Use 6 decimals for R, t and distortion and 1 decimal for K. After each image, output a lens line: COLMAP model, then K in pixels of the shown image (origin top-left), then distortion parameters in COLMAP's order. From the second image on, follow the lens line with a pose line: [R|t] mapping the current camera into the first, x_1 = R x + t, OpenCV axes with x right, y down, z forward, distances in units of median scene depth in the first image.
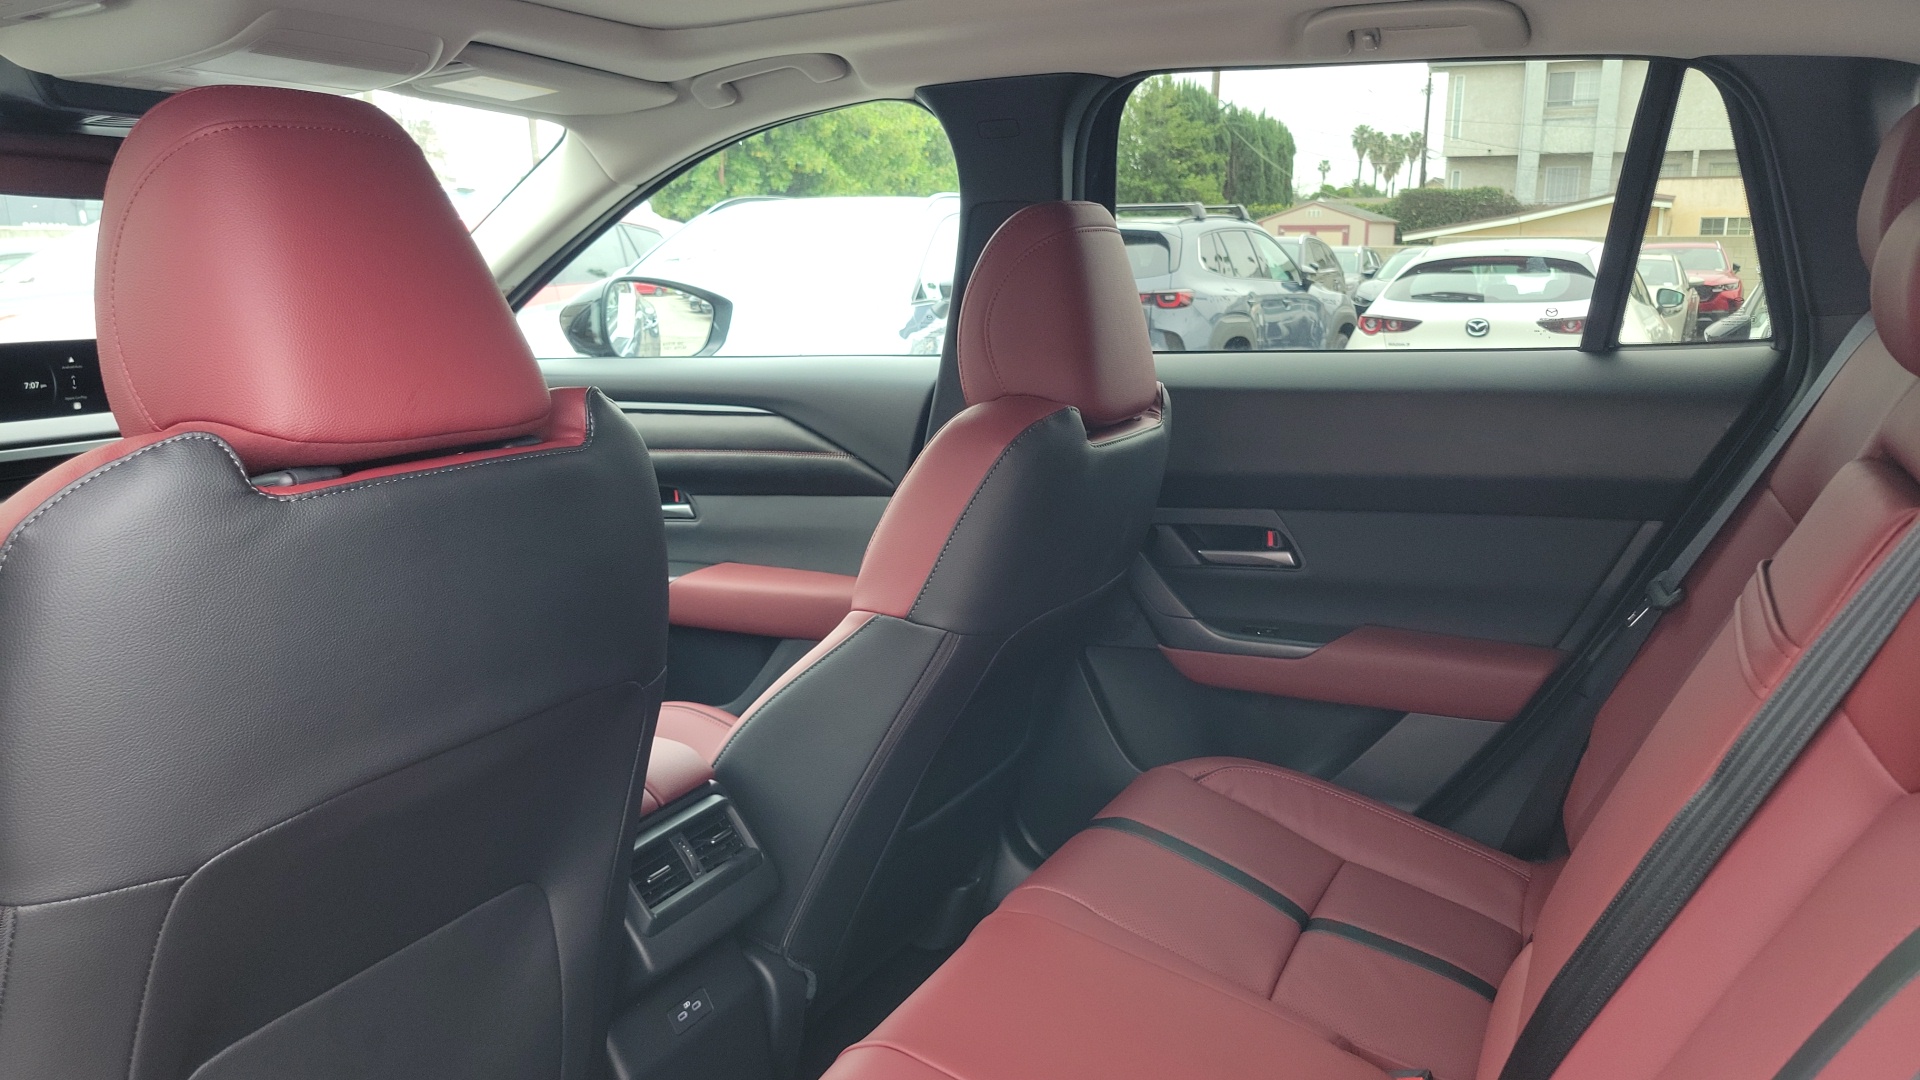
lens RADIAL K [[1415.0, 0, 981.5], [0, 1415.0, 536.0], [0, 0, 1]] dist [0.044792, -0.028615]
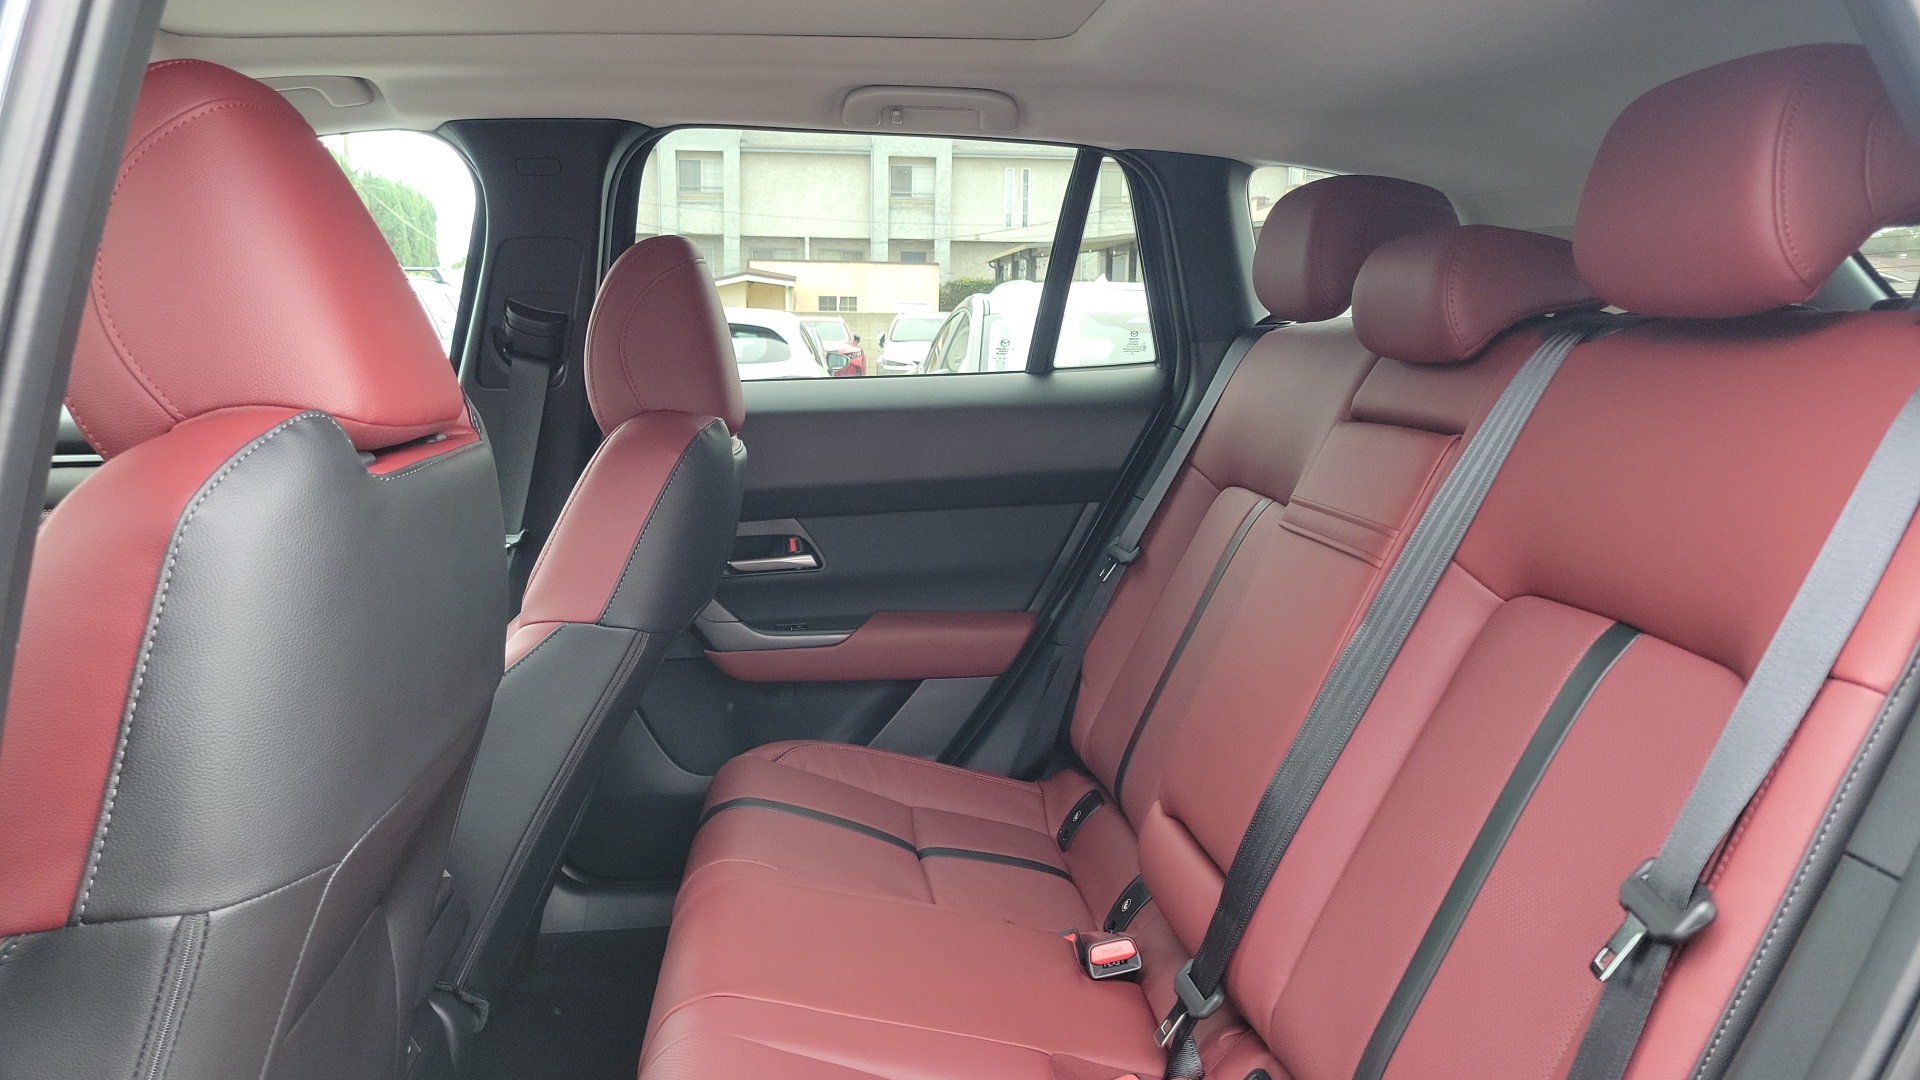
lens RADIAL K [[1415.0, 0, 935.1], [0, 1415.0, 542.4], [0, 0, 1]] dist [0.044792, -0.028615]
pose [[0.851416, -0.071342, 0.519617, -0.296464], [0.094260, 0.995389, -0.017787, 0.032096], [-0.515952, 0.064123, 0.854214, -0.020595]]
